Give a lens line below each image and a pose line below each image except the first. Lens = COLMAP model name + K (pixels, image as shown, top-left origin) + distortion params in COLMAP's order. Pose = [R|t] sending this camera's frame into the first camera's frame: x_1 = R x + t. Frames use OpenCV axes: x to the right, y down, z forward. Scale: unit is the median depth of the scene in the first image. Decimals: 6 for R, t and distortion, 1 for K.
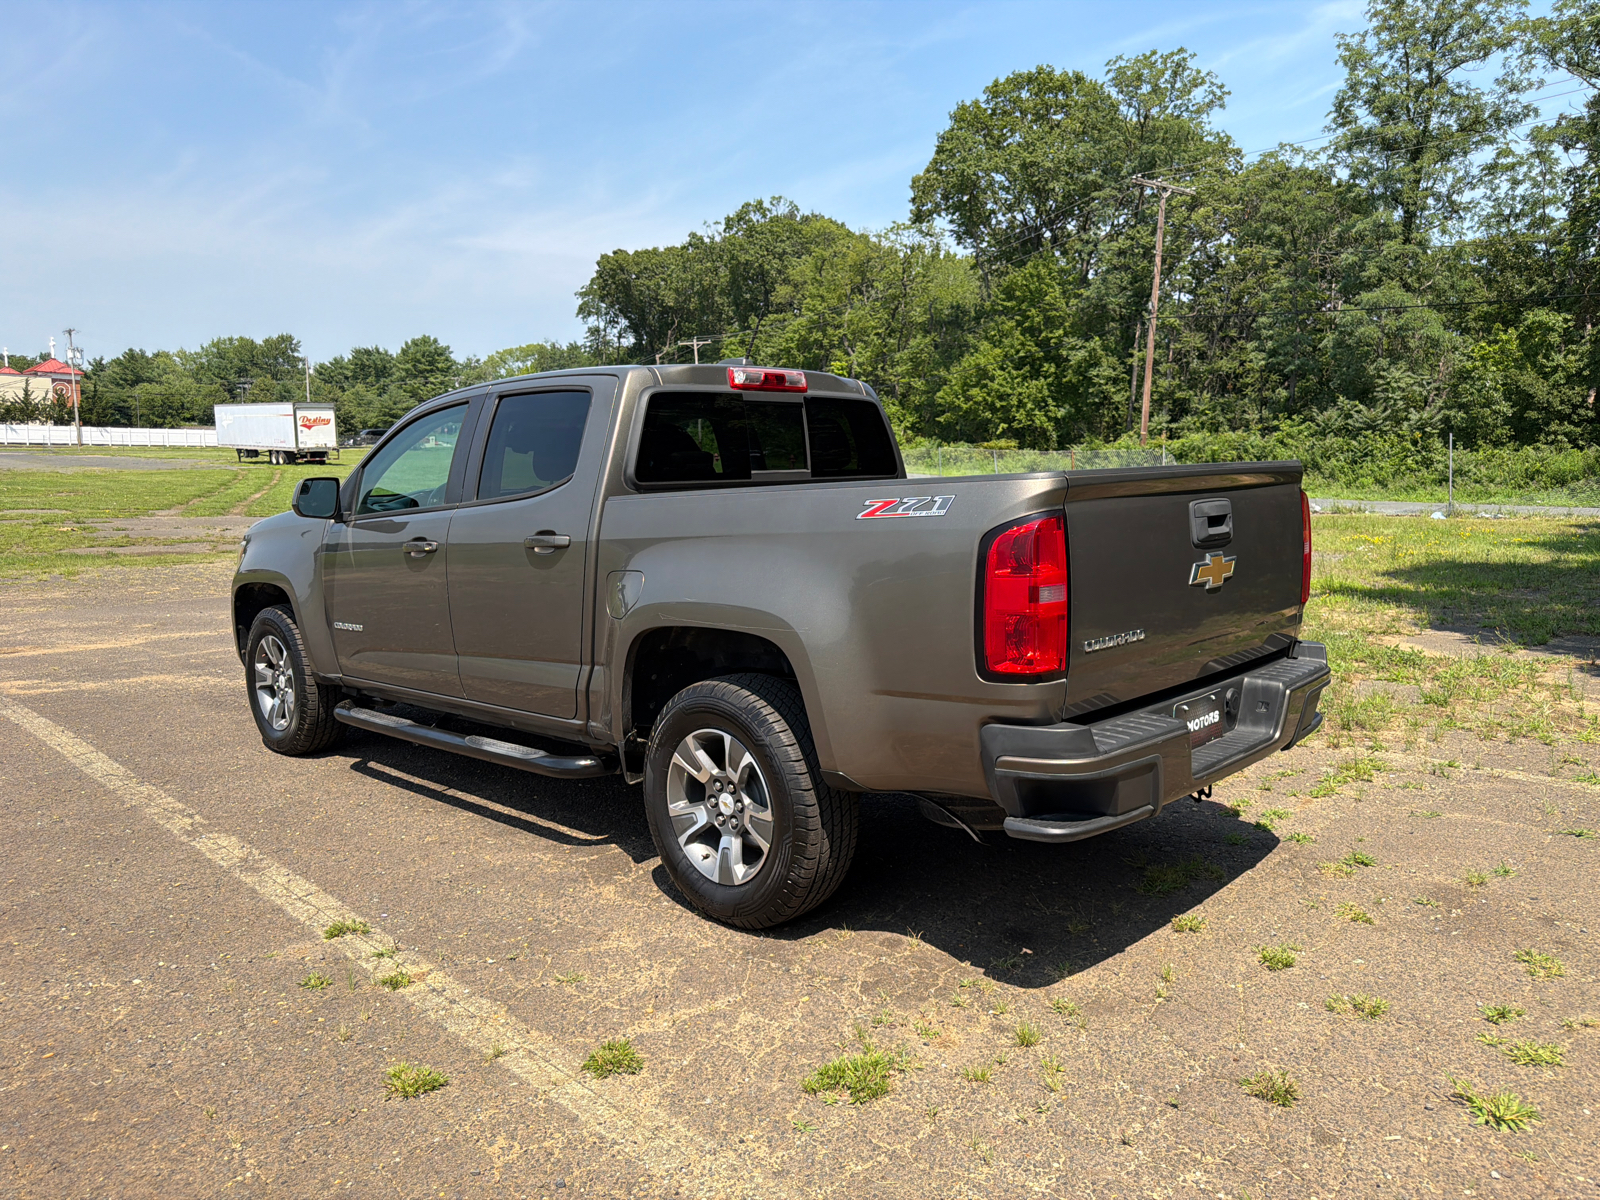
lens RADIAL K [[1138.3, 0, 804.9], [0, 1138.3, 623.4], [0, 0, 1]] dist [0.032946, -0.044966]
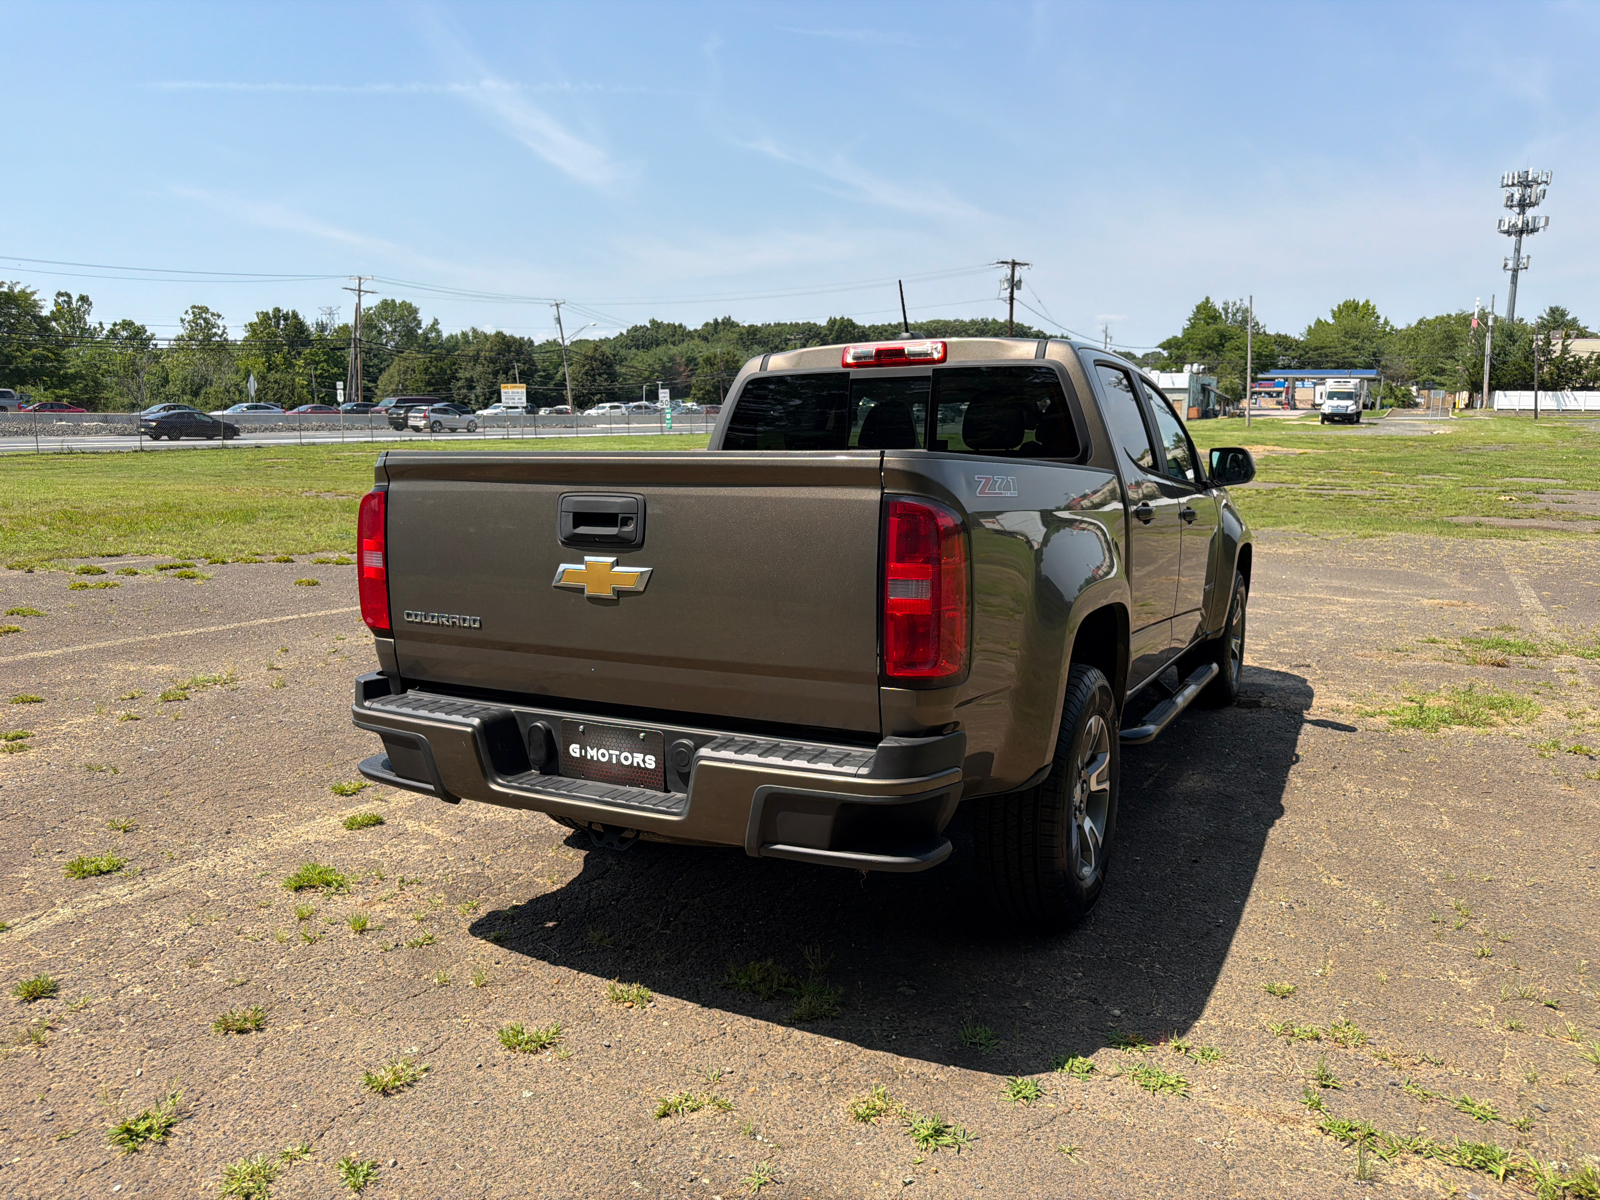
lens RADIAL K [[1138.3, 0, 797.3], [0, 1138.3, 607.1], [0, 0, 1]] dist [0.032946, -0.044966]
pose [[0.273156, 0.149454, -0.950289, 0.063981], [-0.134725, 0.984065, 0.116040, -0.007599], [0.952489, 0.096331, 0.288938, 0.048036]]
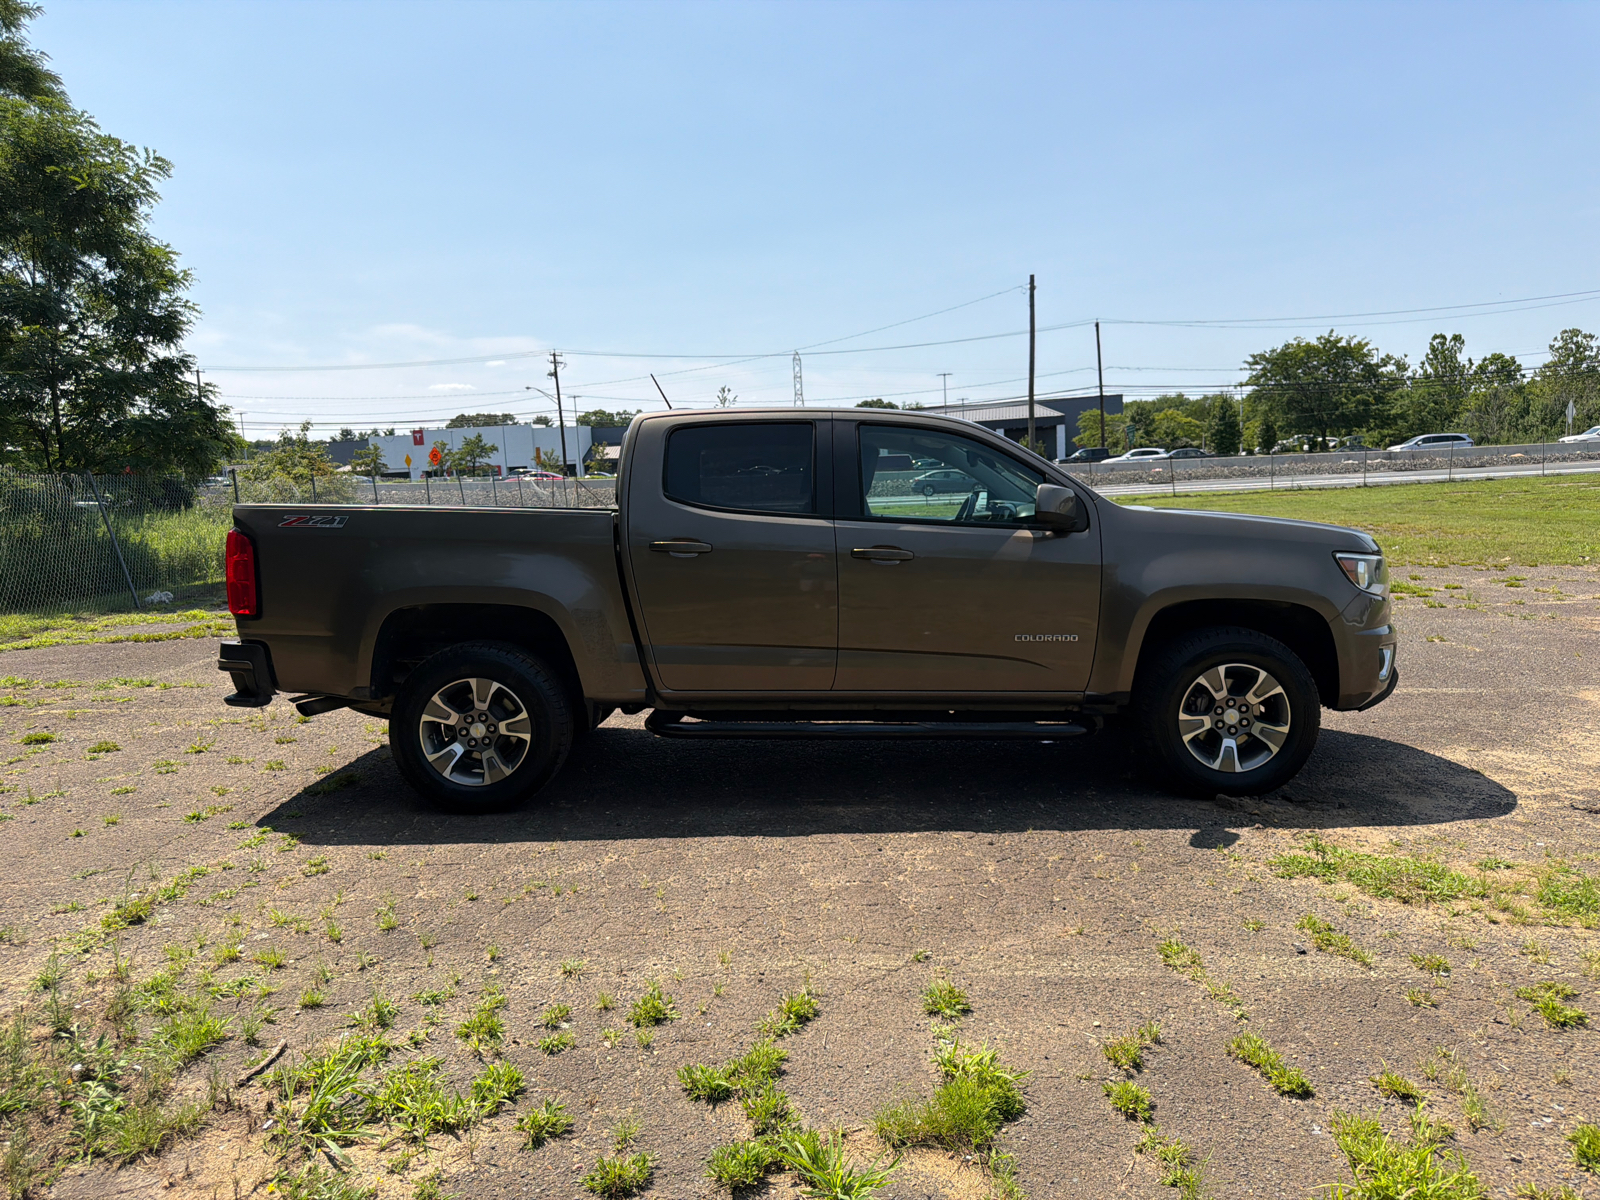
lens RADIAL K [[1138.3, 0, 788.8], [0, 1138.3, 599.3], [0, 0, 1]] dist [0.032946, -0.044966]
pose [[-0.737509, 0.094282, -0.668724, 0.053643], [-0.053605, 0.978910, 0.197134, -0.020629], [0.673206, 0.181235, -0.716901, 0.150320]]
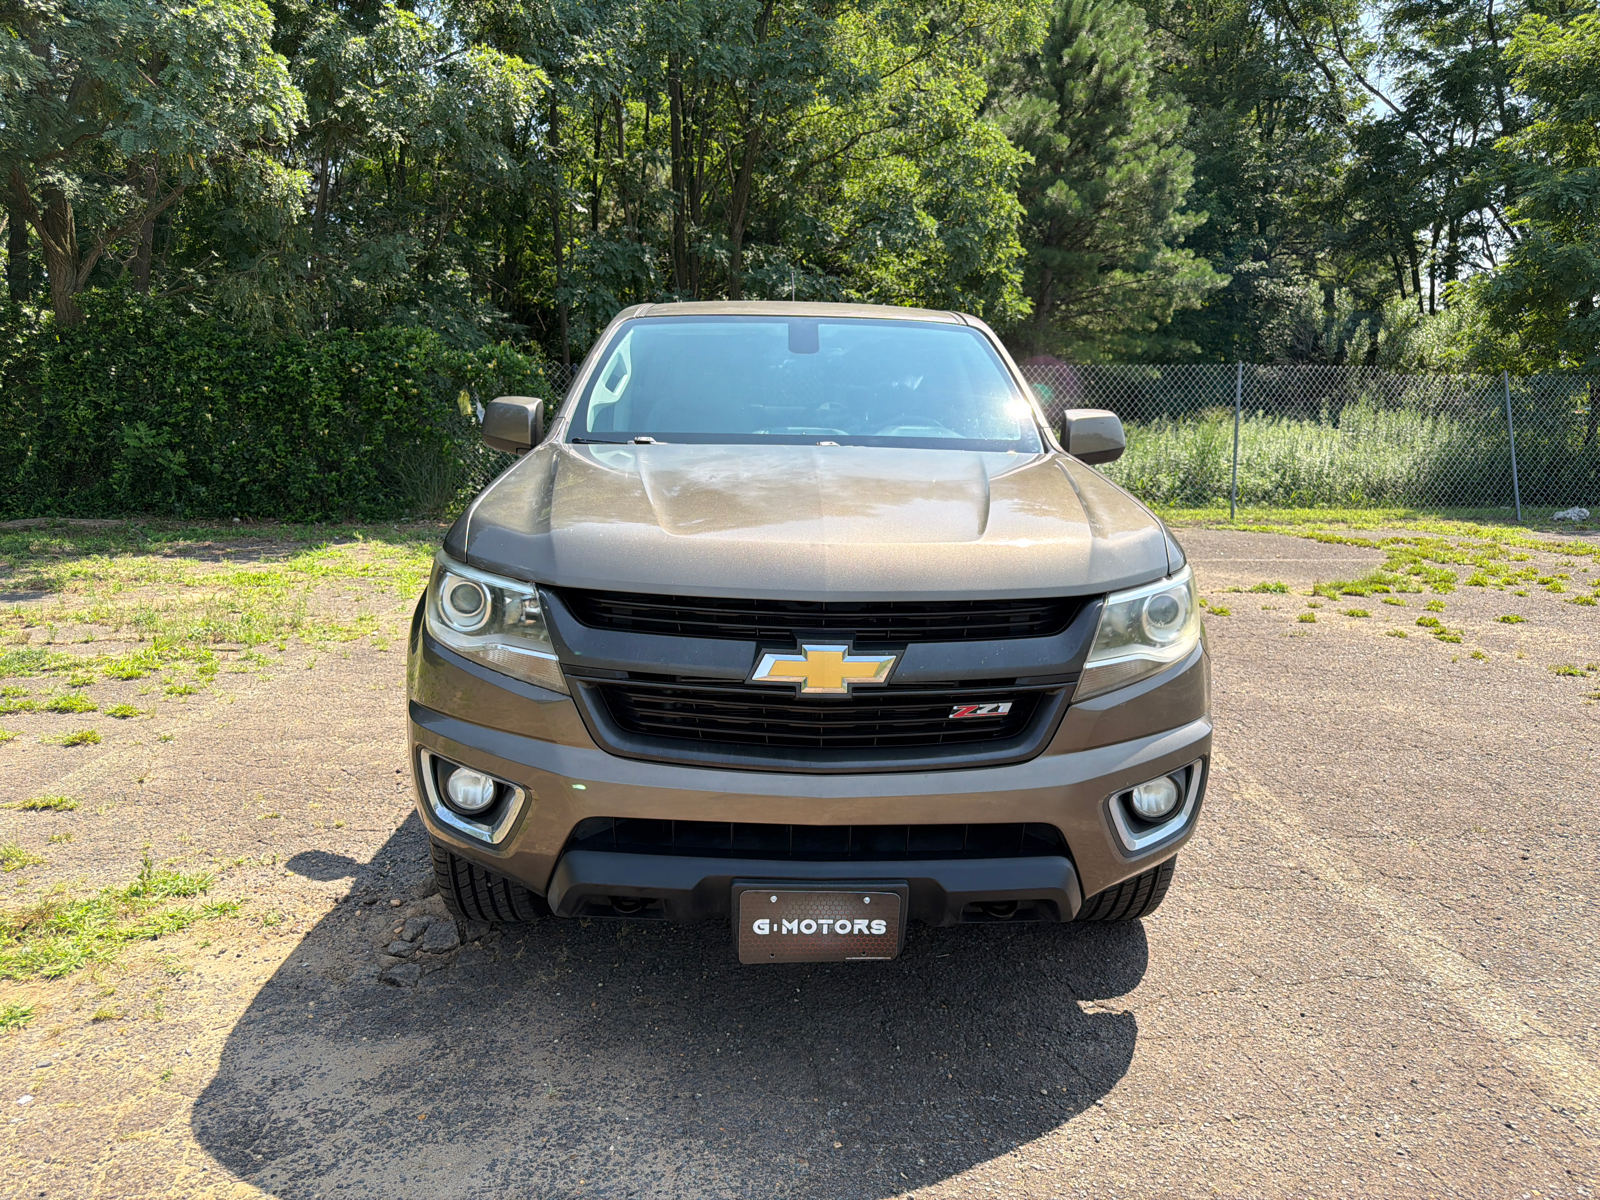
lens RADIAL K [[1138.3, 0, 799.9], [0, 1138.3, 601.4], [0, 0, 1]] dist [0.032946, -0.044966]
pose [[-0.708886, -0.111264, 0.696492, -0.068399], [0.091159, 0.964744, 0.246899, -0.016718], [-0.699407, 0.238514, -0.673751, 0.137098]]
